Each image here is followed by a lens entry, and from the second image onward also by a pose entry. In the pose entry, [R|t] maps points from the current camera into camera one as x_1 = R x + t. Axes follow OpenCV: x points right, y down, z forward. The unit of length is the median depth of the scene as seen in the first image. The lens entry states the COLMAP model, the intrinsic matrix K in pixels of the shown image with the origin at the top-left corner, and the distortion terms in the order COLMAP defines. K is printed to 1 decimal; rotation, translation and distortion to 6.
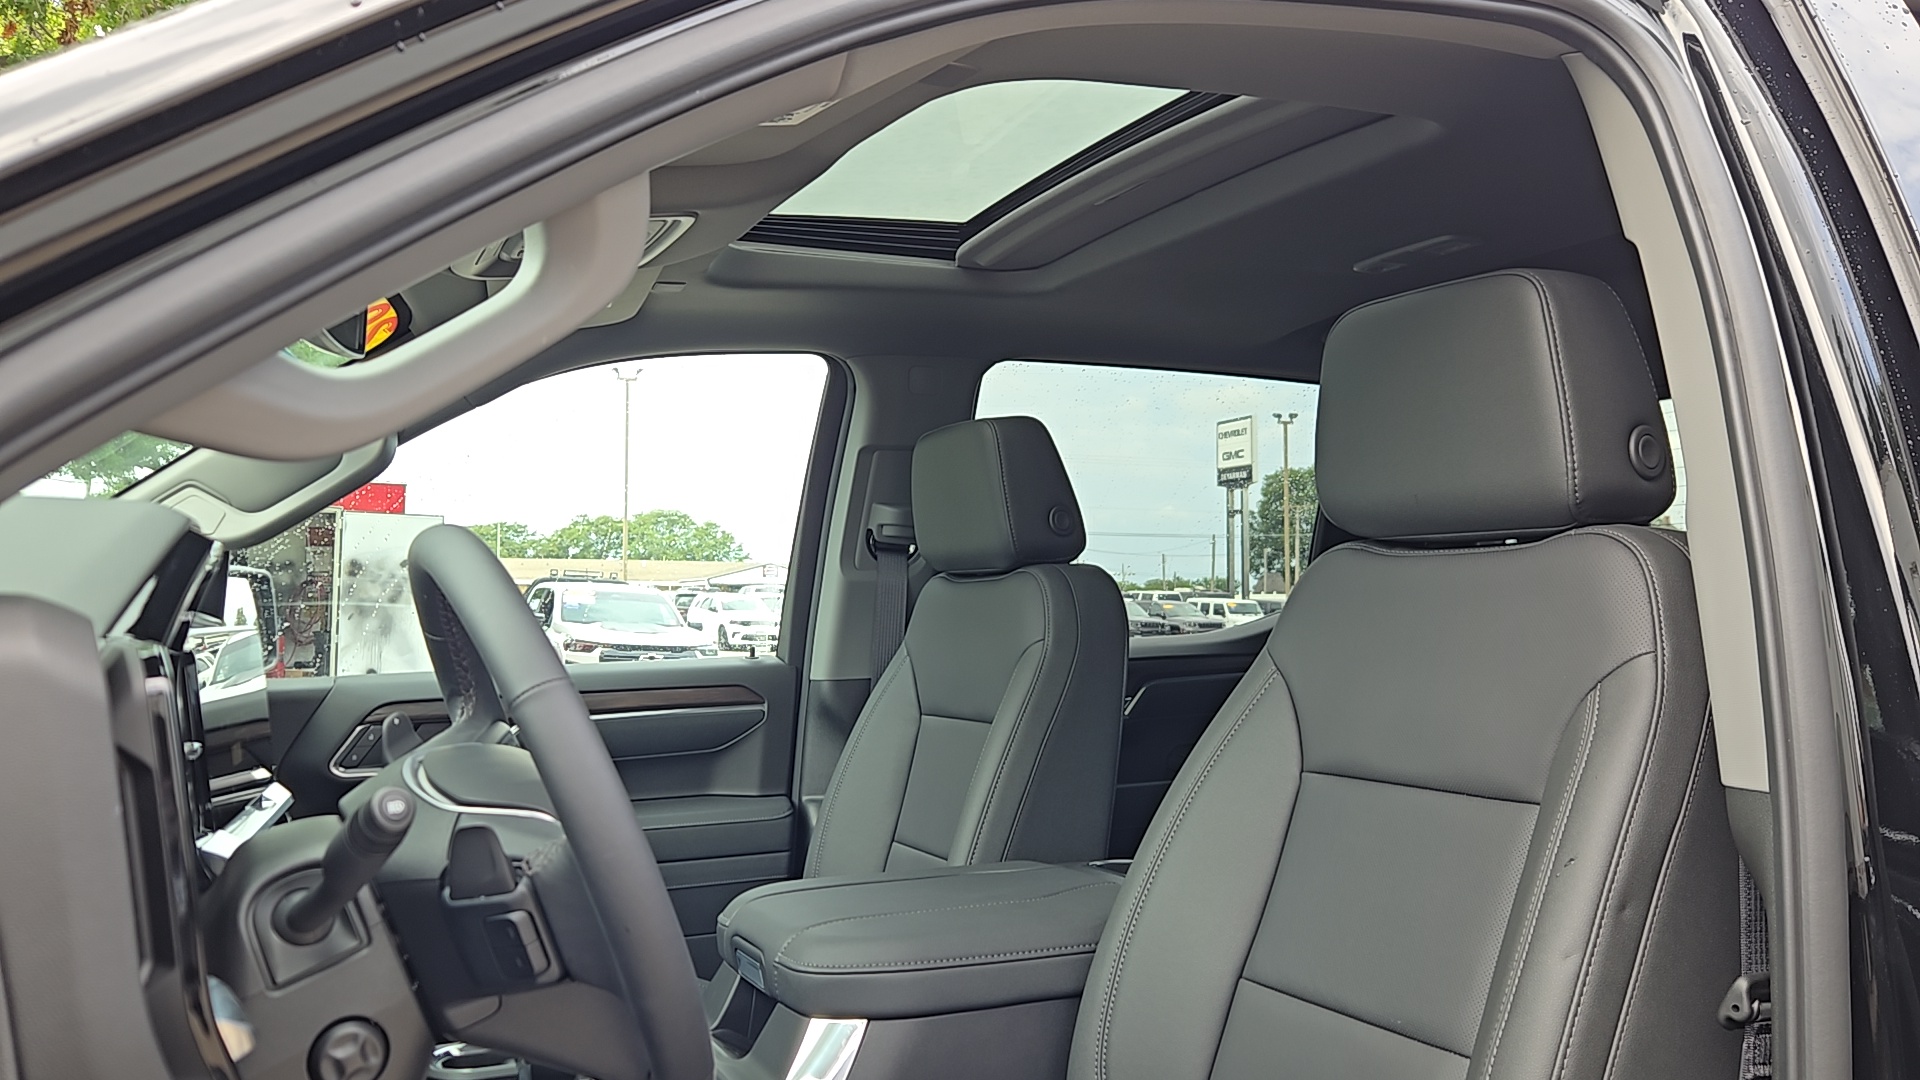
lens RADIAL K [[1596.0, 0, 955.9], [0, 1596.0, 534.6], [0, 0, 1]] dist [0.013896, 0.001273]
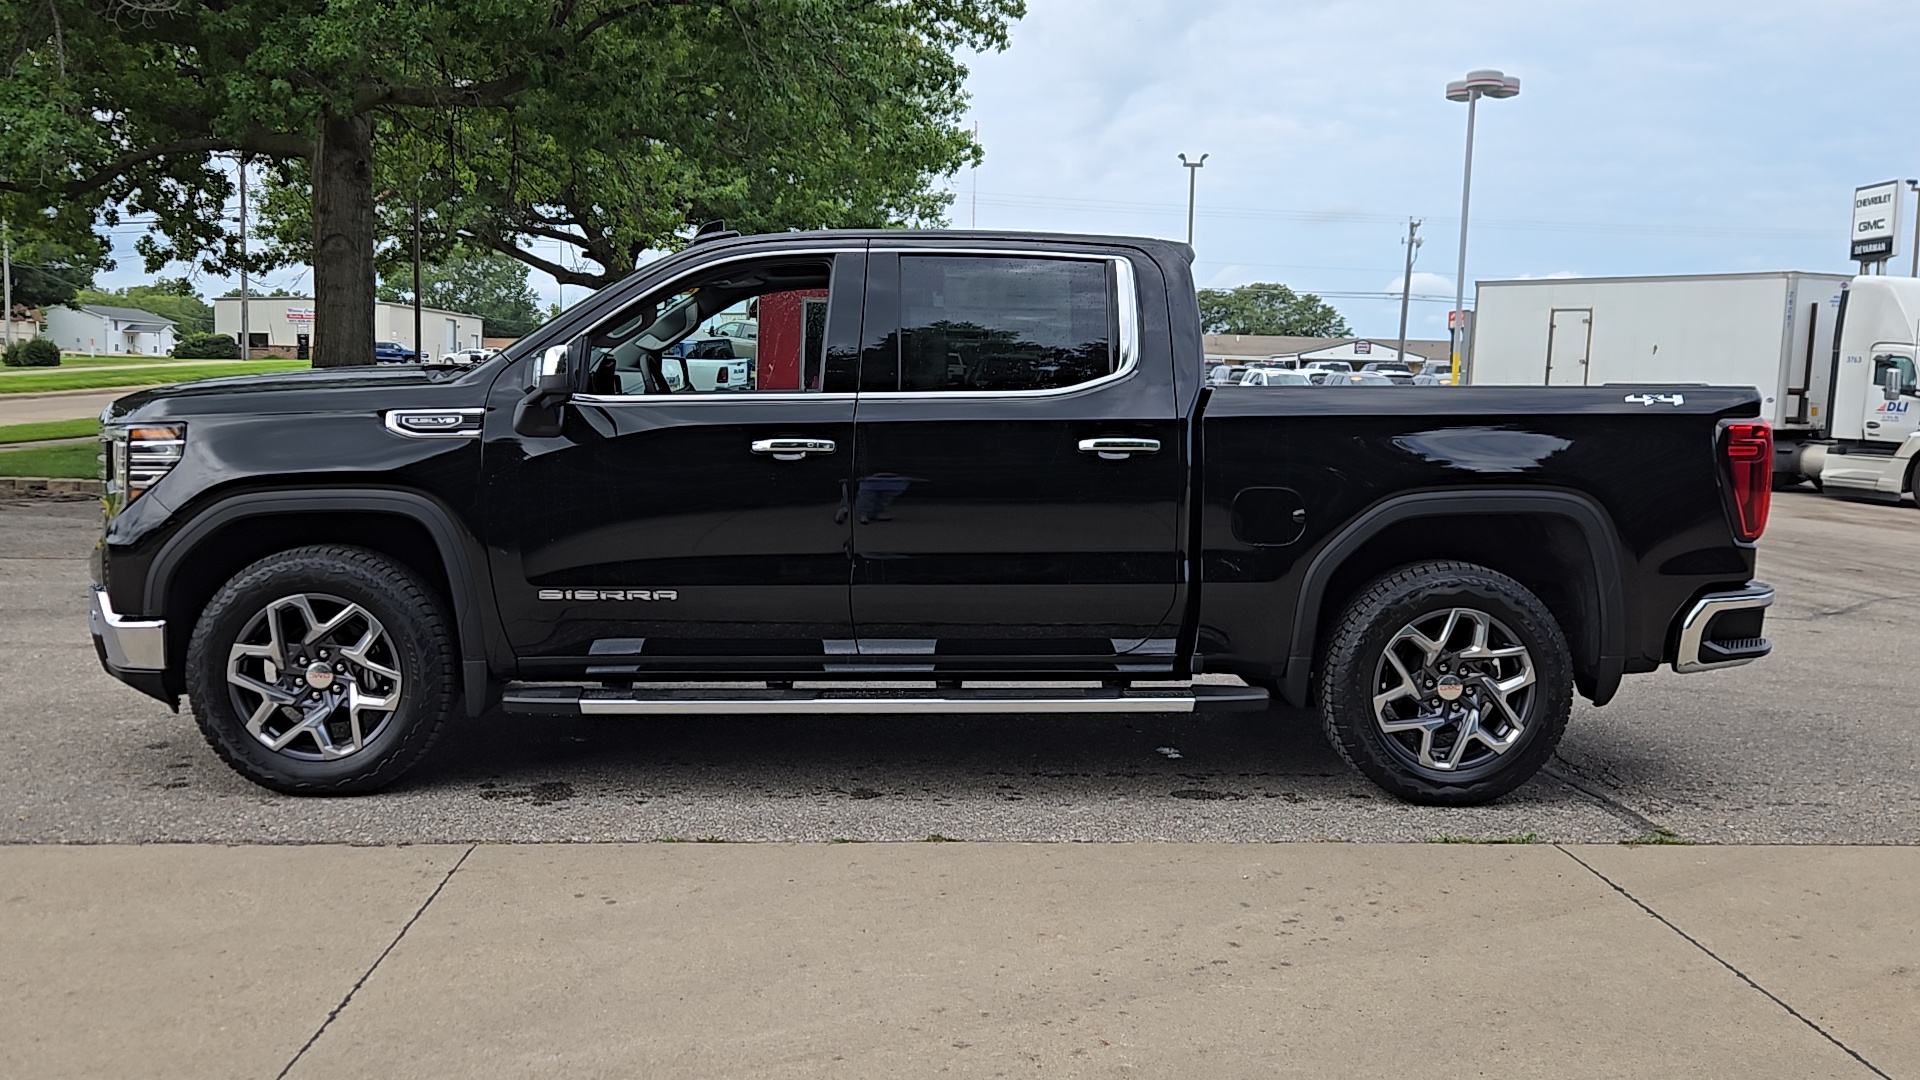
lens RADIAL K [[1602.4, 0, 955.6], [0, 1602.4, 532.7], [0, 0, 1]] dist [0.010973, -0.003455]
pose [[0.929472, 0.056251, -0.364578, 1.511710], [-0.005101, 0.990171, 0.139770, -0.096417], [0.368857, -0.128053, 0.920623, -2.152222]]
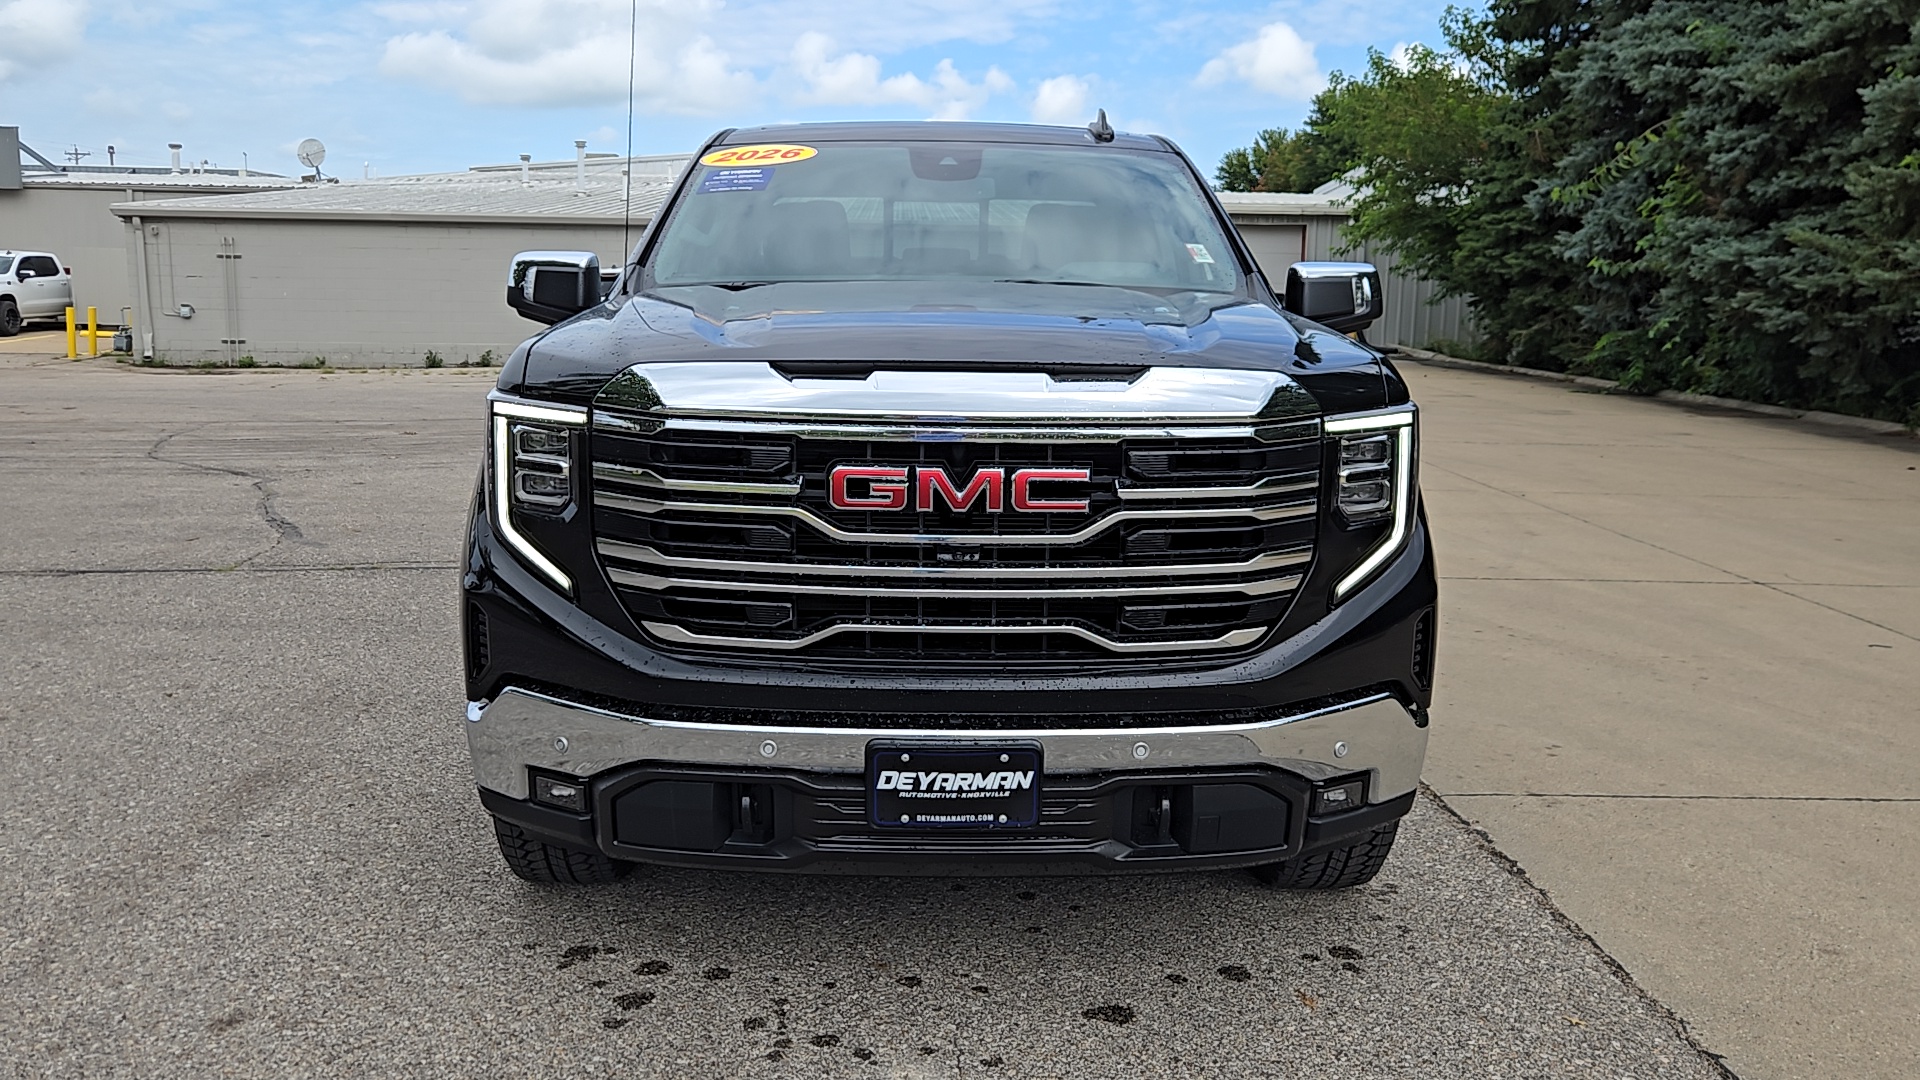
lens RADIAL K [[1602.4, 0, 955.6], [0, 1602.4, 532.7], [0, 0, 1]] dist [0.010973, -0.003455]
pose [[0.387897, -0.141184, 0.910825, -2.594982], [-0.057566, 0.982558, 0.176819, -0.017276], [-0.919903, -0.121020, 0.373004, -0.294954]]
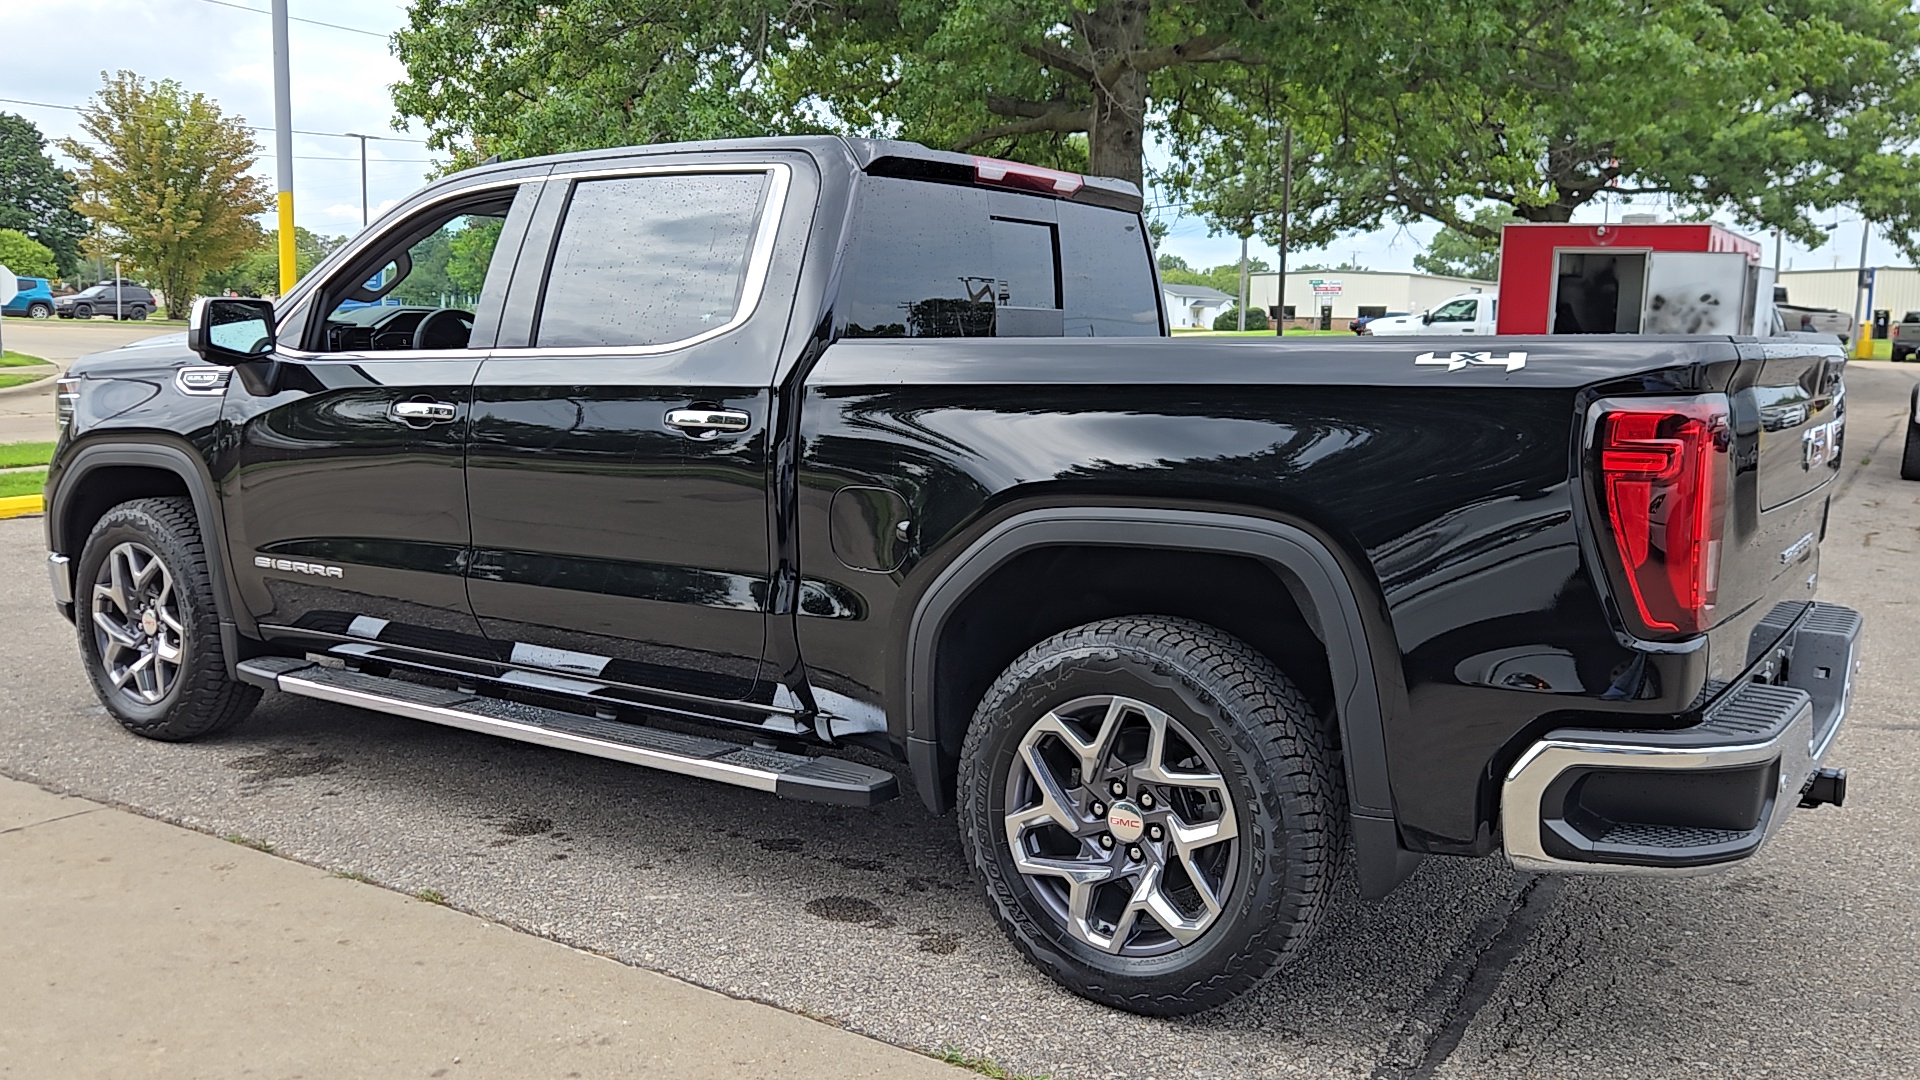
lens RADIAL K [[1602.4, 0, 955.6], [0, 1602.4, 532.7], [0, 0, 1]] dist [0.010973, -0.003455]
pose [[0.525230, 0.116449, -0.842955, 2.691894], [0.024271, 0.988140, 0.151628, -0.019689], [0.850614, -0.100099, 0.516174, -0.247427]]
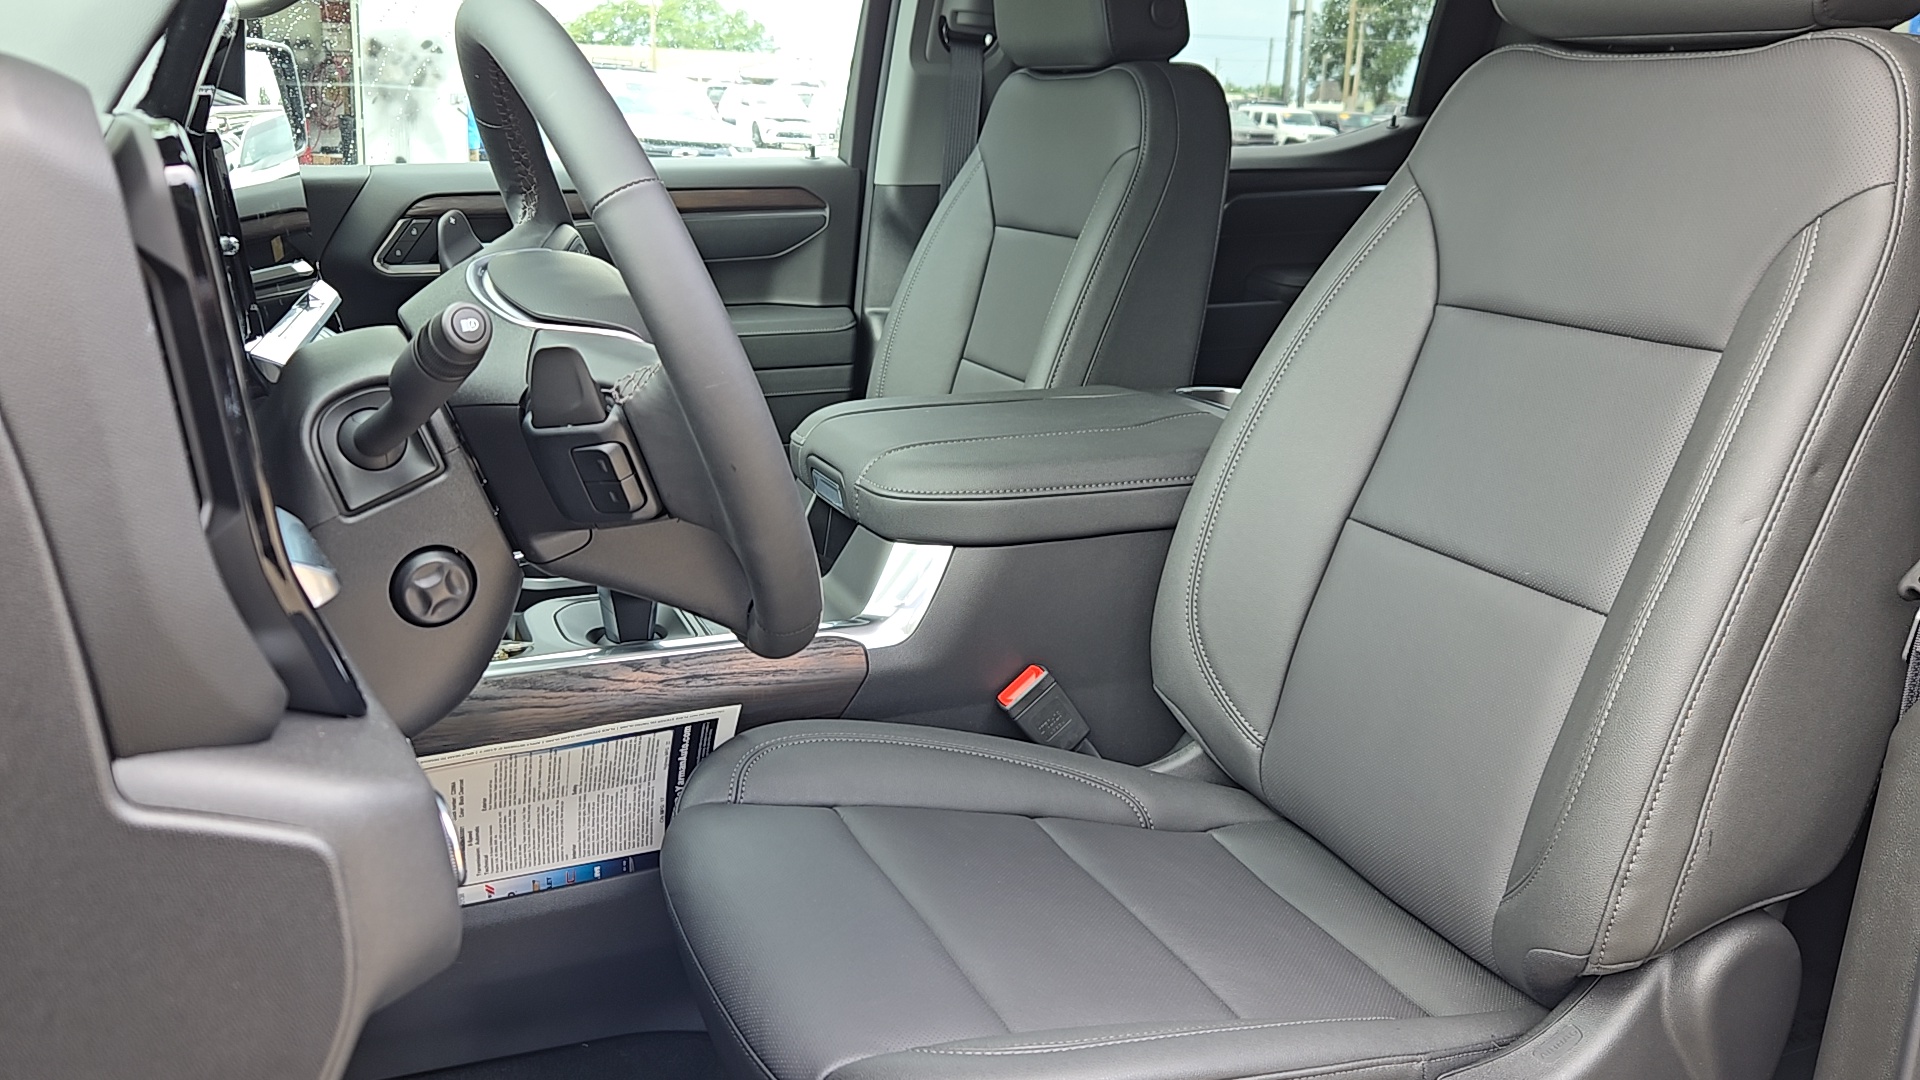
lens RADIAL K [[1602.4, 0, 955.6], [0, 1602.4, 532.7], [0, 0, 1]] dist [0.010973, -0.003455]
pose [[0.999312, 0.033151, -0.016654, -0.023921], [-0.026643, 0.953677, 0.299649, 0.003436], [0.025816, -0.298999, 0.953904, 0.049905]]
